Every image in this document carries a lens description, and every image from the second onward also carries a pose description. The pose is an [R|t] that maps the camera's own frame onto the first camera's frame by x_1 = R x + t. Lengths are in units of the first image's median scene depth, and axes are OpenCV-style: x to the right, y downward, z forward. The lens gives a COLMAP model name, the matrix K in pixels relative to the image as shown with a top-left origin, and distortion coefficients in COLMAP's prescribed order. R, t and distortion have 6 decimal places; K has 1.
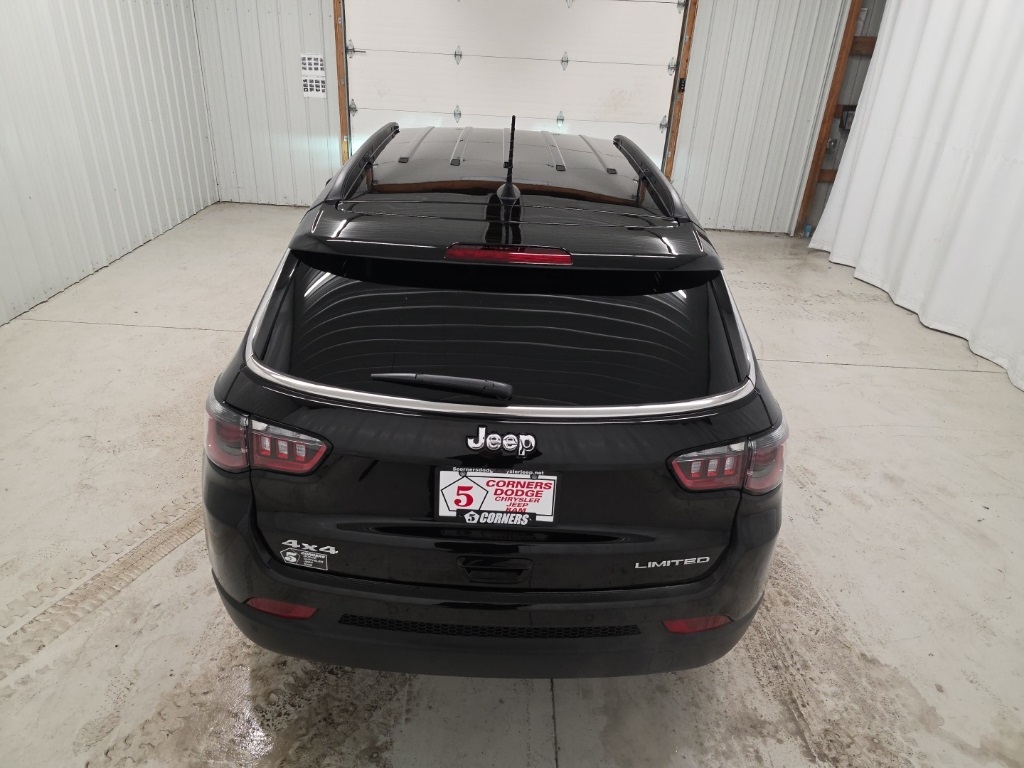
lens RADIAL K [[684.0, 0, 512.9], [0, 684.0, 384.0], [0, 0, 1]] dist [0.035322, -0.051695]
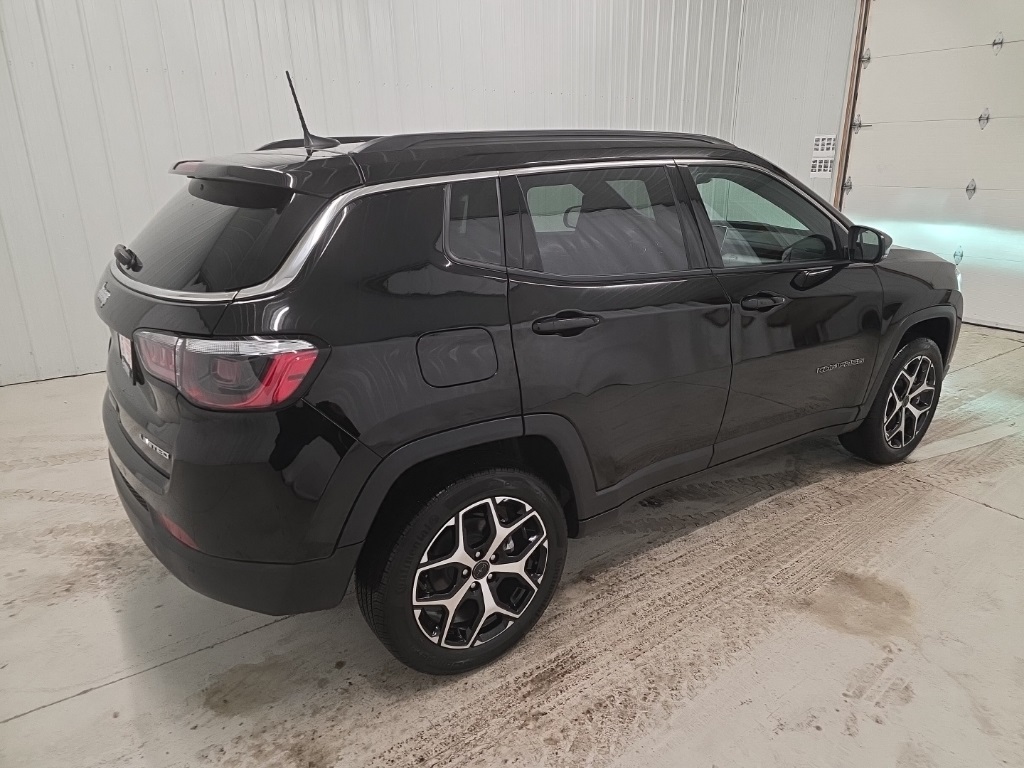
lens RADIAL K [[684.0, 0, 511.0], [0, 684.0, 390.3], [0, 0, 1]] dist [0.035322, -0.051695]
pose [[0.570626, 0.201656, -0.796066, 0.311195], [-0.321298, 0.946930, 0.009564, -0.002790], [0.755748, 0.250317, 0.605134, 0.169253]]
